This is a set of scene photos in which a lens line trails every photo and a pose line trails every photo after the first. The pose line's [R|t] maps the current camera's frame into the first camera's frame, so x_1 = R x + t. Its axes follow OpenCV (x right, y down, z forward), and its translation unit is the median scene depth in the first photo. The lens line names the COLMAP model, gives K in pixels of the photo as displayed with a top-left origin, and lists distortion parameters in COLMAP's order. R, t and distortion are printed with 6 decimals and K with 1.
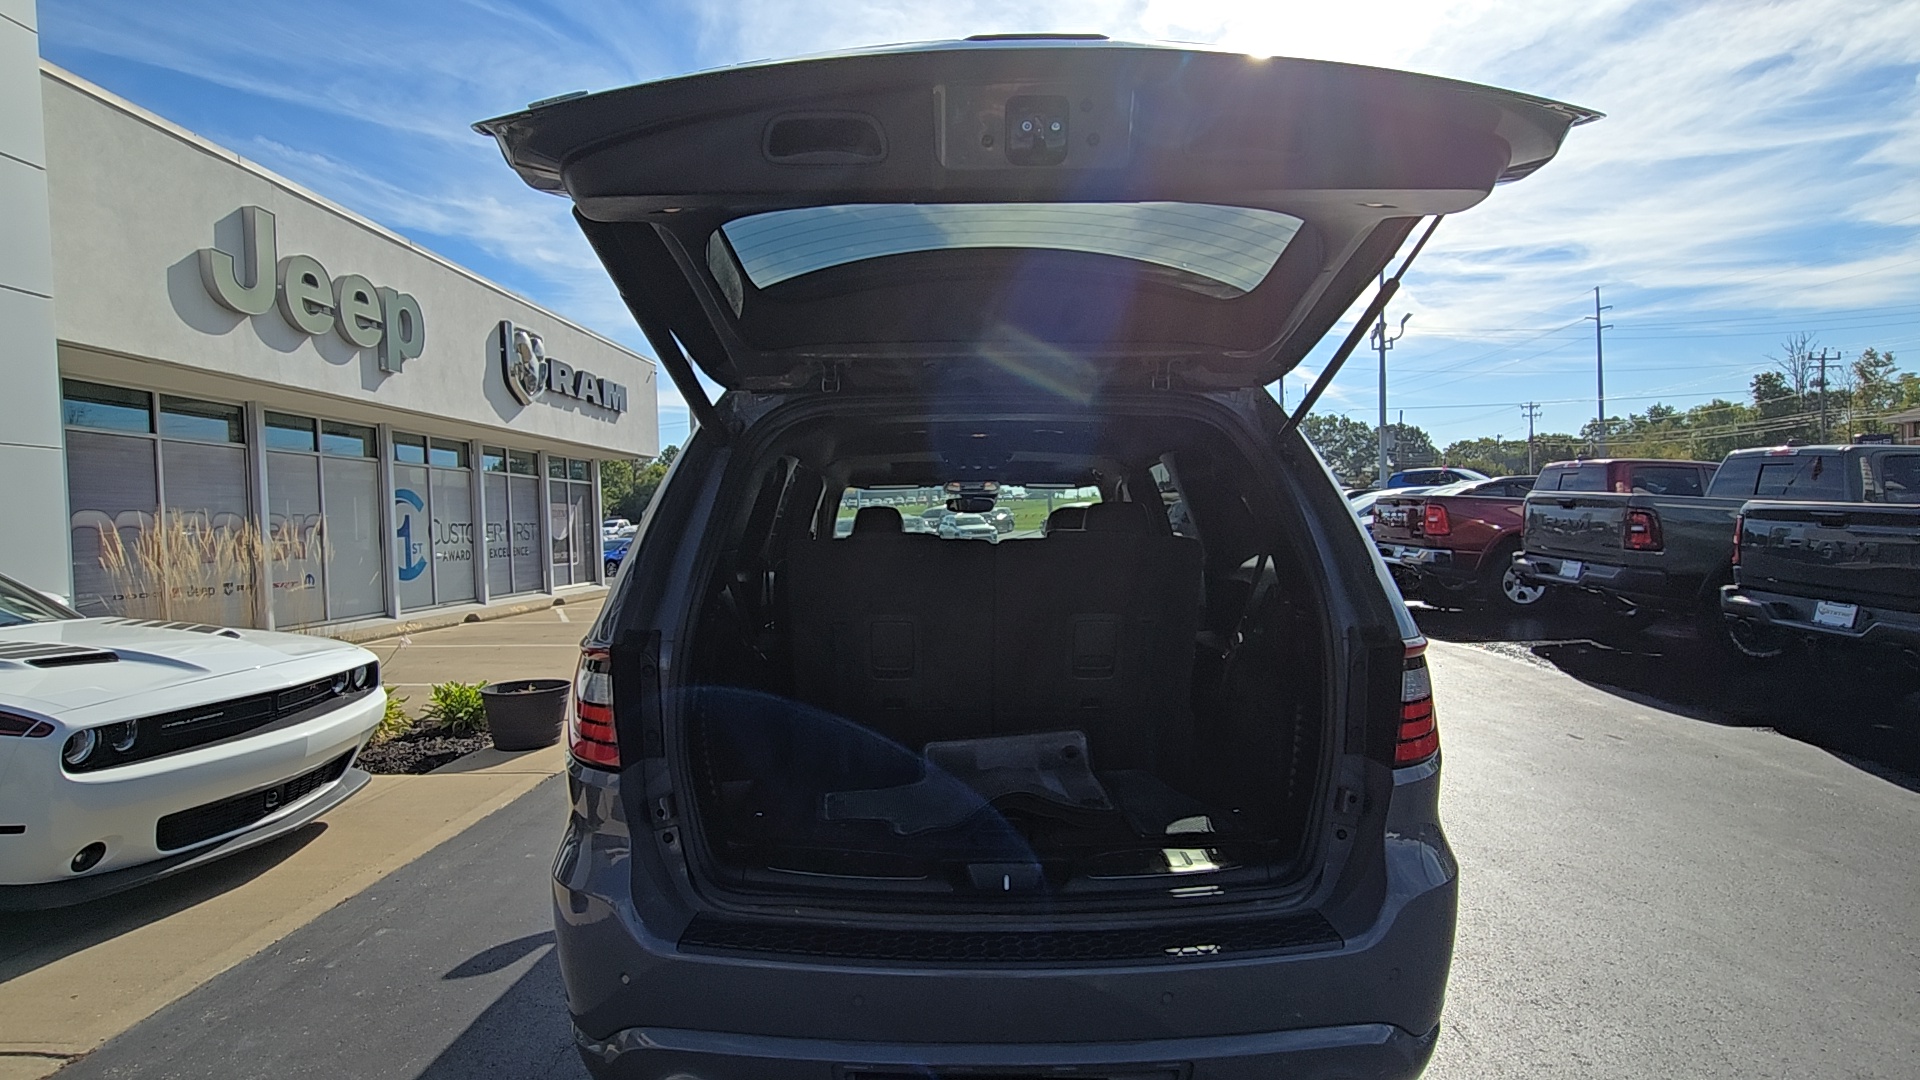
lens RADIAL K [[963.7, 0, 943.5], [0, 963.7, 549.9], [0, 0, 1]] dist [0.000188, -0.000957]
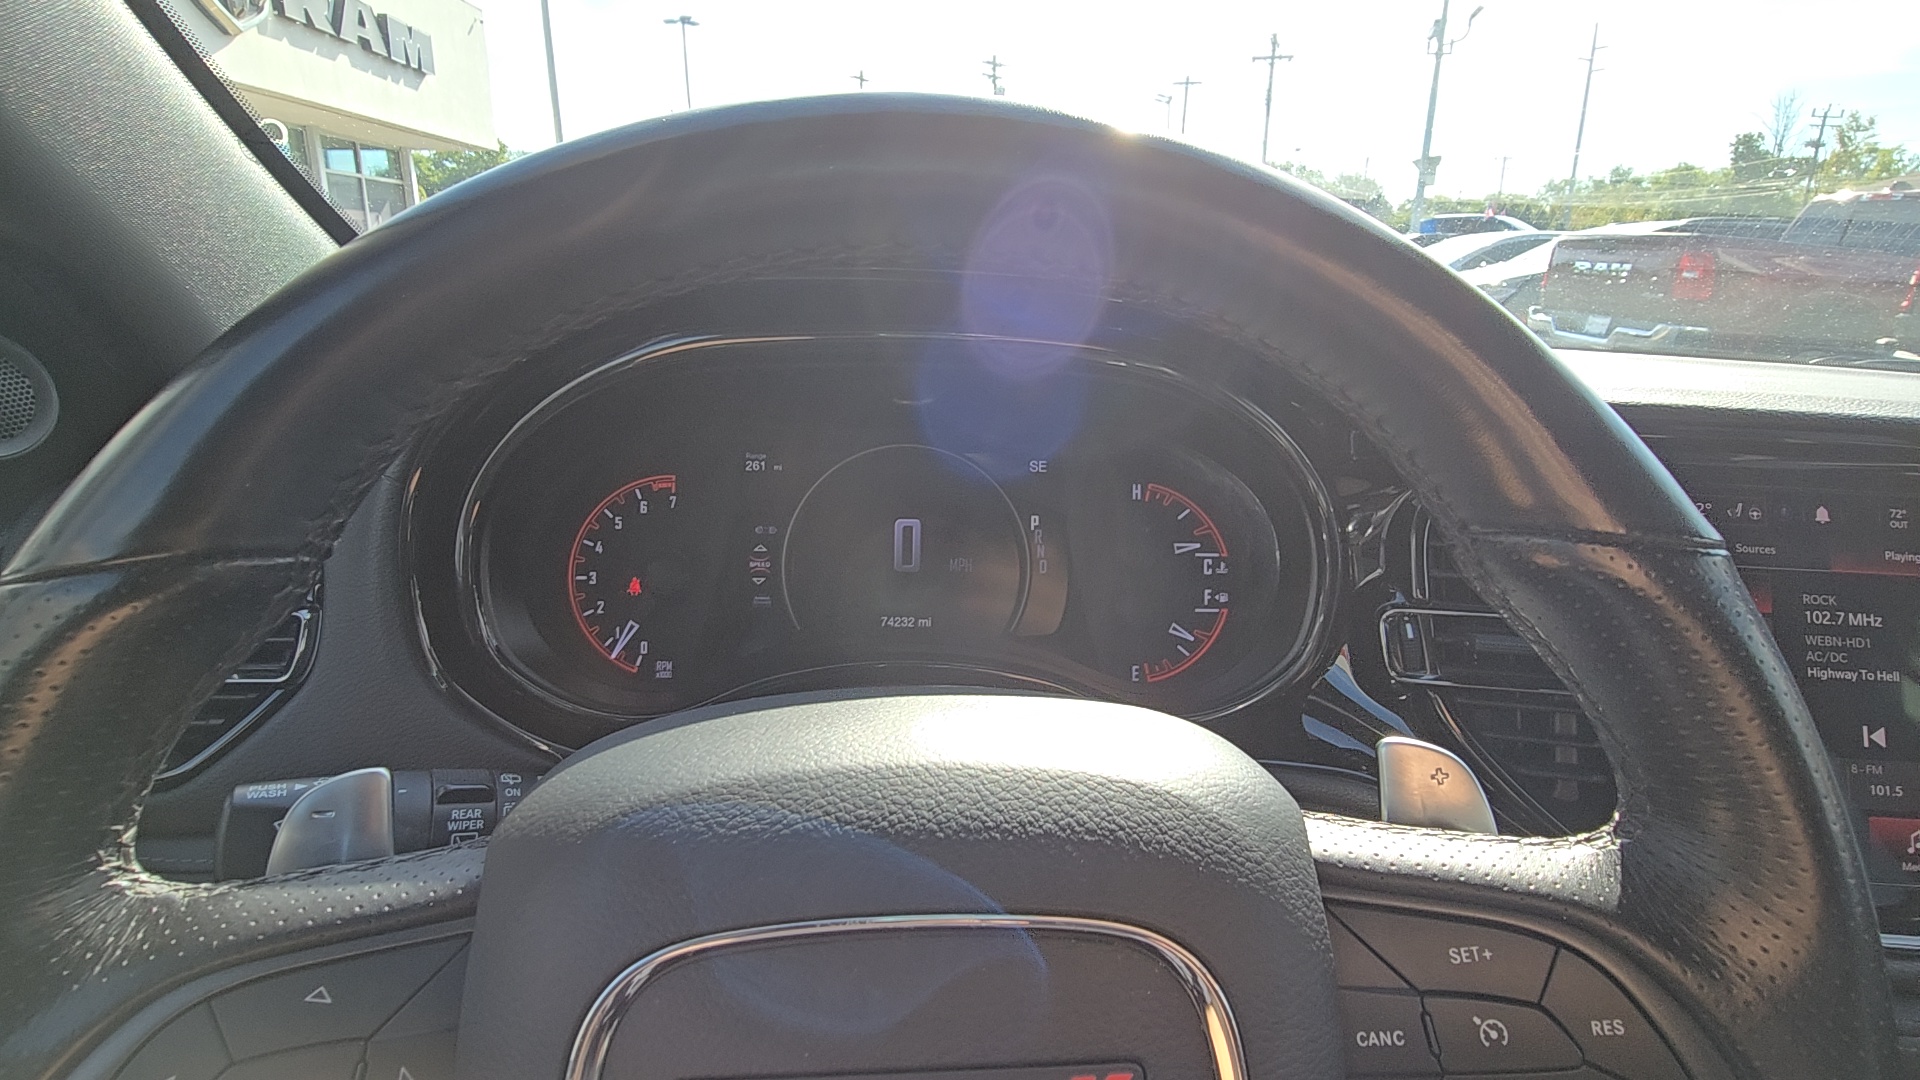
lens RADIAL K [[963.7, 0, 970.0], [0, 963.7, 544.1], [0, 0, 1]] dist [0.000188, -0.000957]
pose [[0.994610, 0.009147, 0.103283, -0.020017], [-0.034709, 0.968005, 0.248519, -0.000956], [-0.097705, -0.250765, 0.963105, 0.334097]]
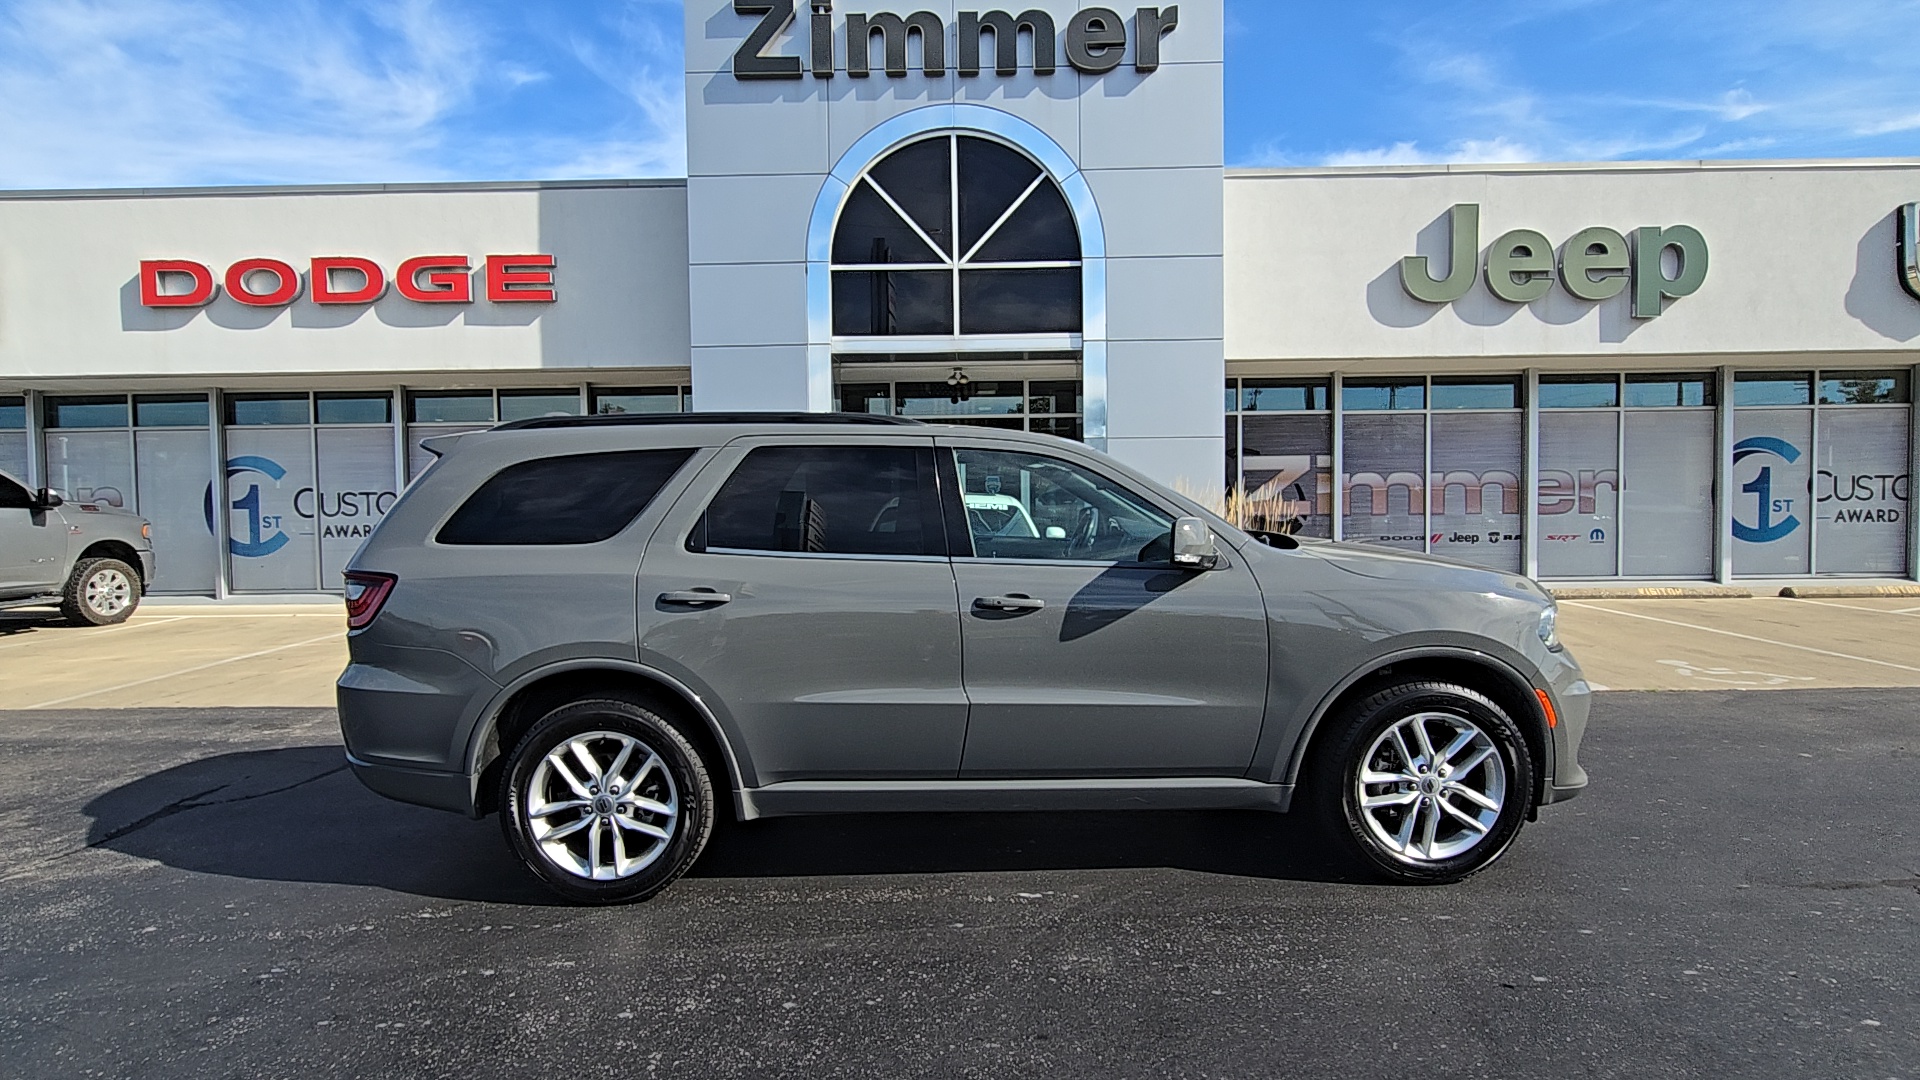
lens RADIAL K [[963.7, 0, 956.6], [0, 963.7, 552.8], [0, 0, 1]] dist [0.000188, -0.000957]
pose [[0.026103, 0.068642, -0.997300, 0.358092], [-0.013720, 0.997570, 0.068301, -0.010259], [0.999565, 0.011900, 0.026981, 0.305300]]
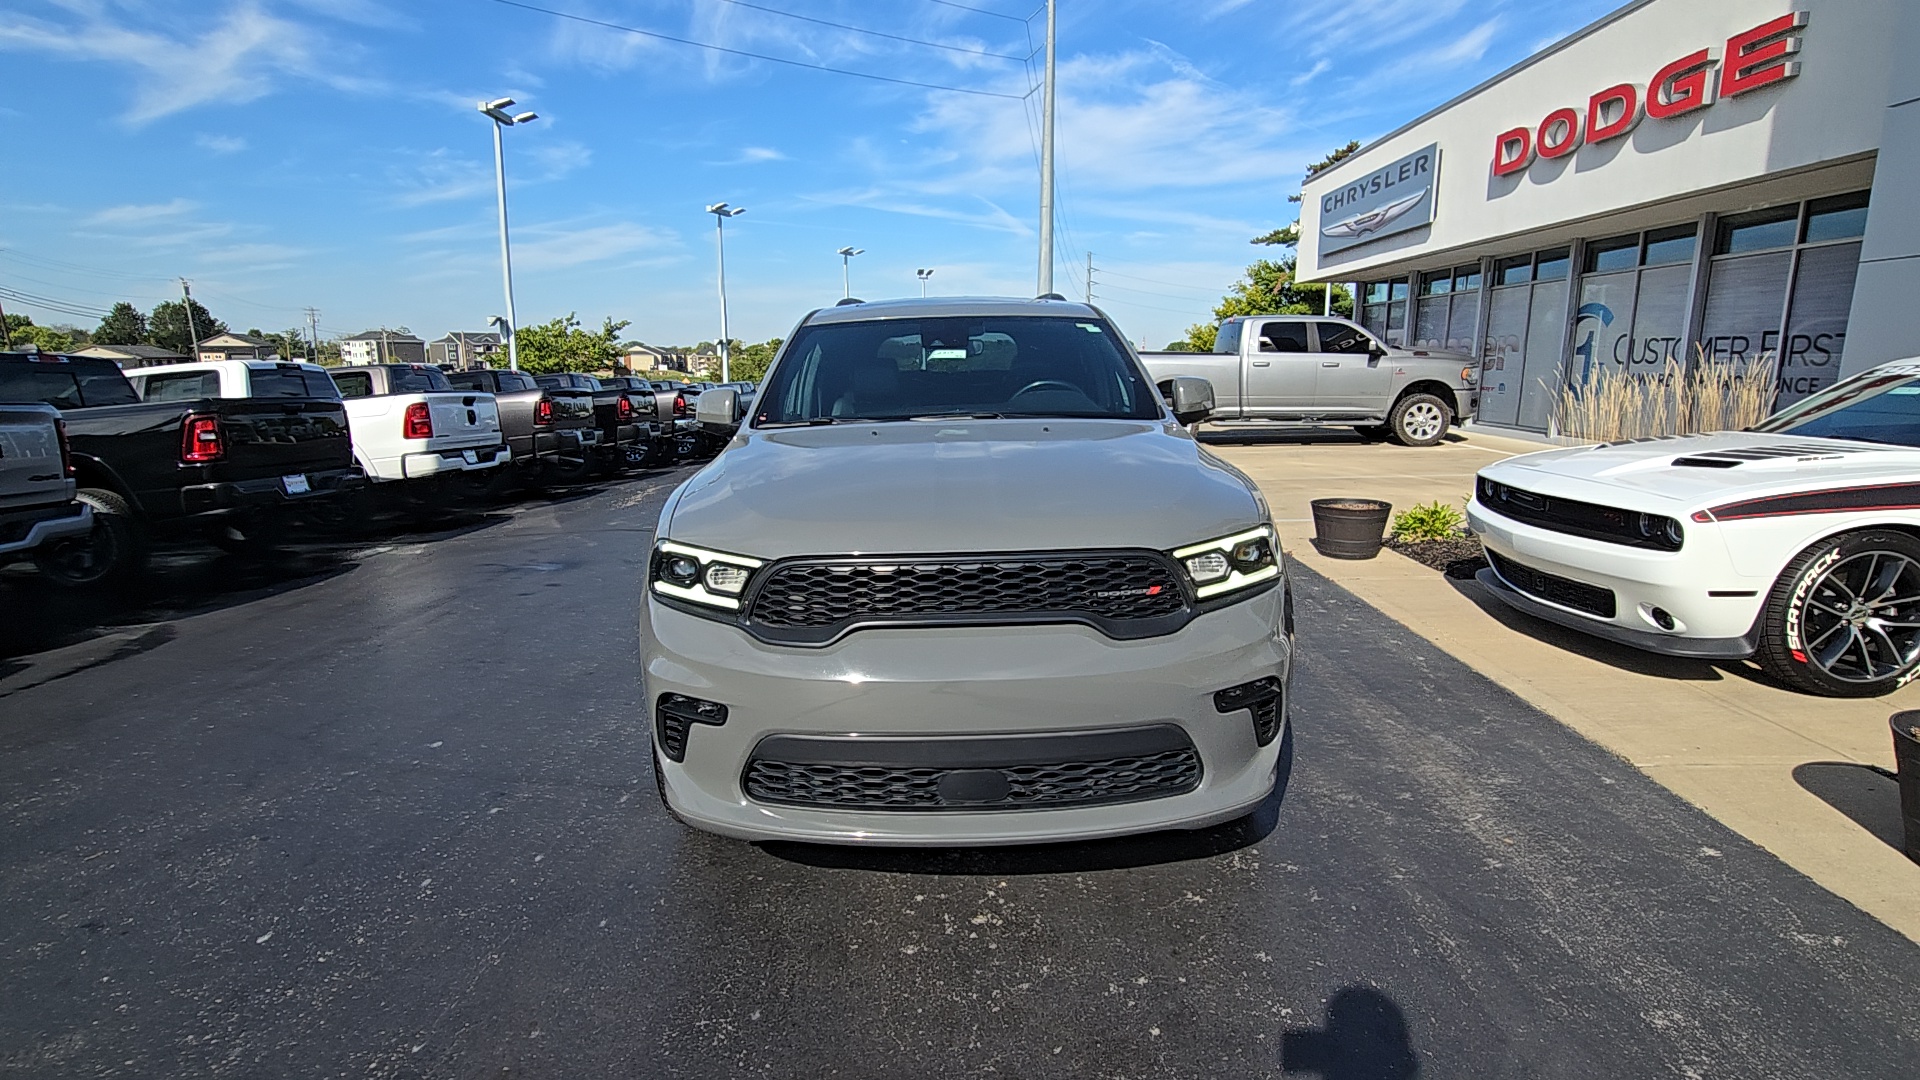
lens RADIAL K [[963.7, 0, 947.1], [0, 963.7, 549.1], [0, 0, 1]] dist [0.000188, -0.000957]
pose [[-0.999665, 0.025628, -0.003737, 0.020157], [0.024177, 0.975179, 0.220093, -0.019437], [0.009285, 0.219929, -0.975472, 0.688190]]
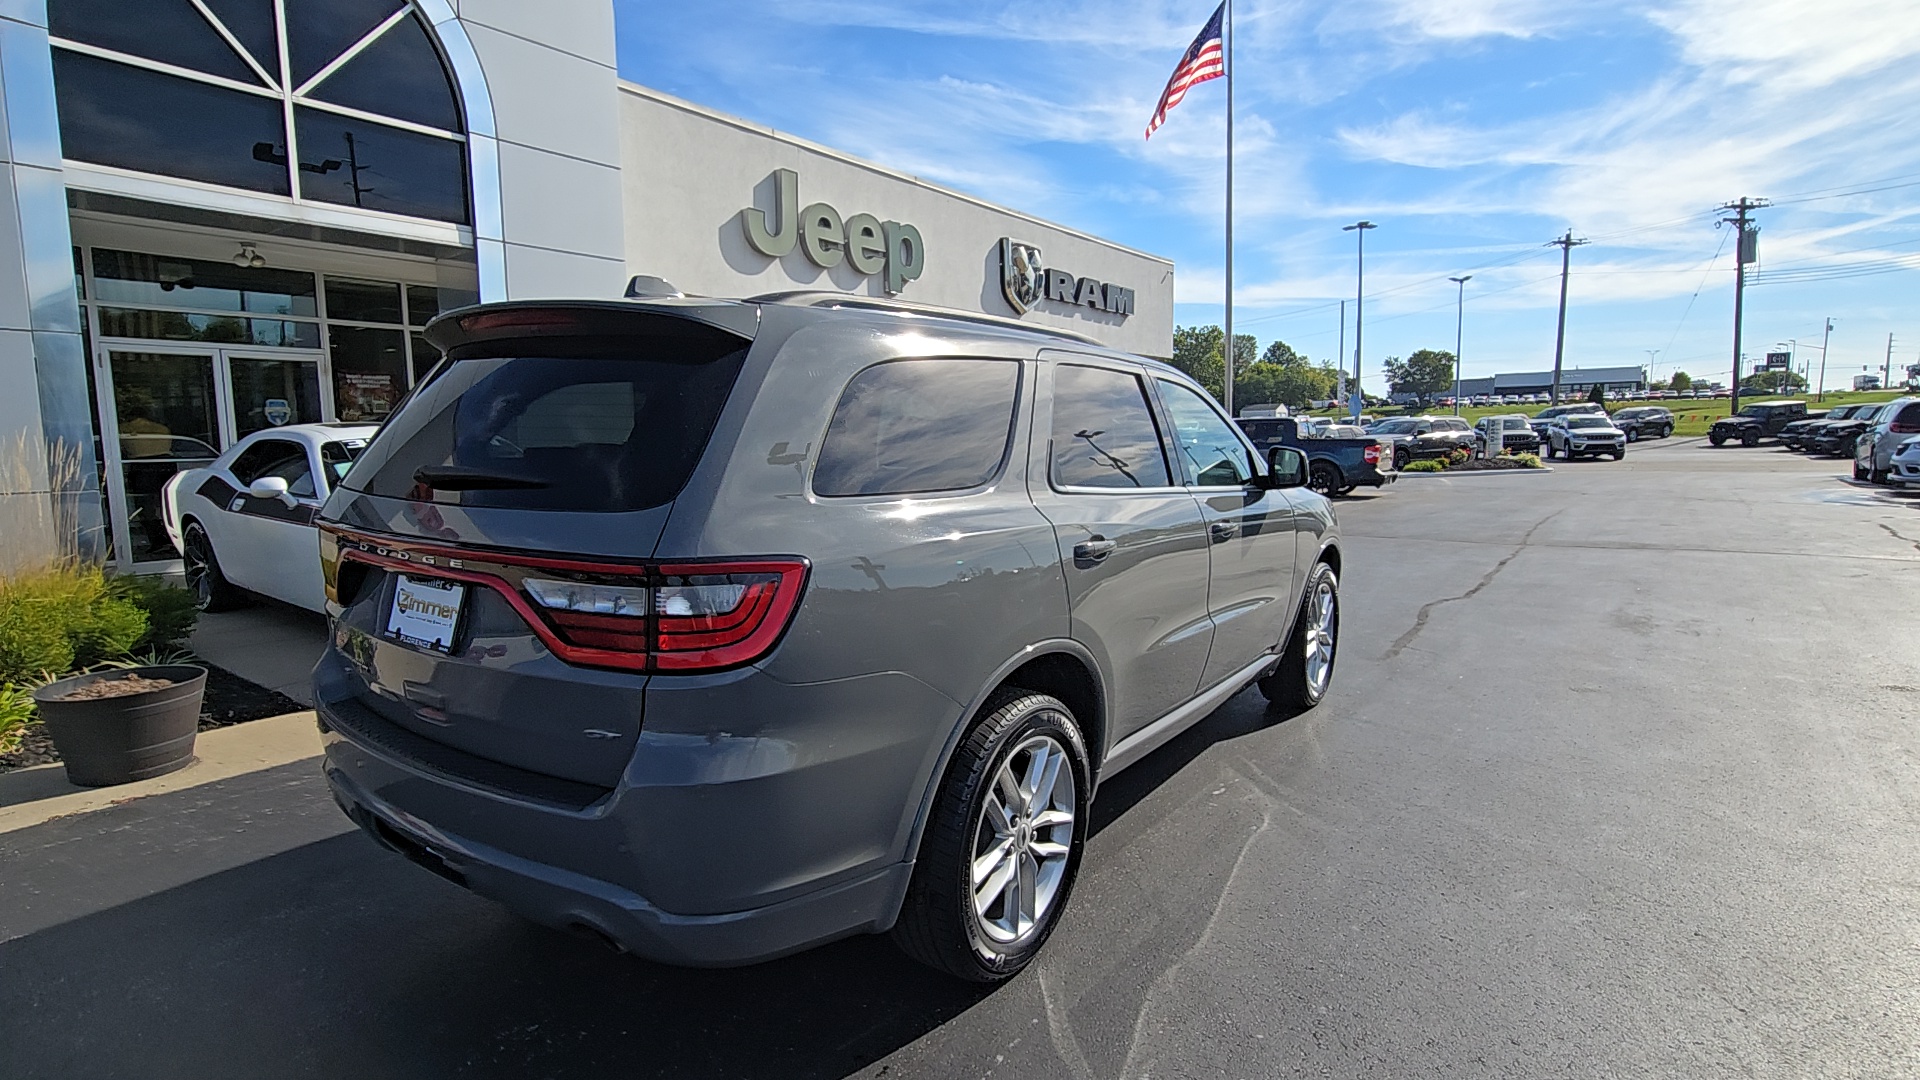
lens RADIAL K [[963.7, 0, 946.8], [0, 963.7, 539.6], [0, 0, 1]] dist [0.000188, -0.000957]
pose [[0.822096, 0.080084, -0.563689, 0.174599], [-0.026879, 0.994413, 0.102077, -0.005452], [0.568714, -0.068766, 0.819656, 0.041836]]
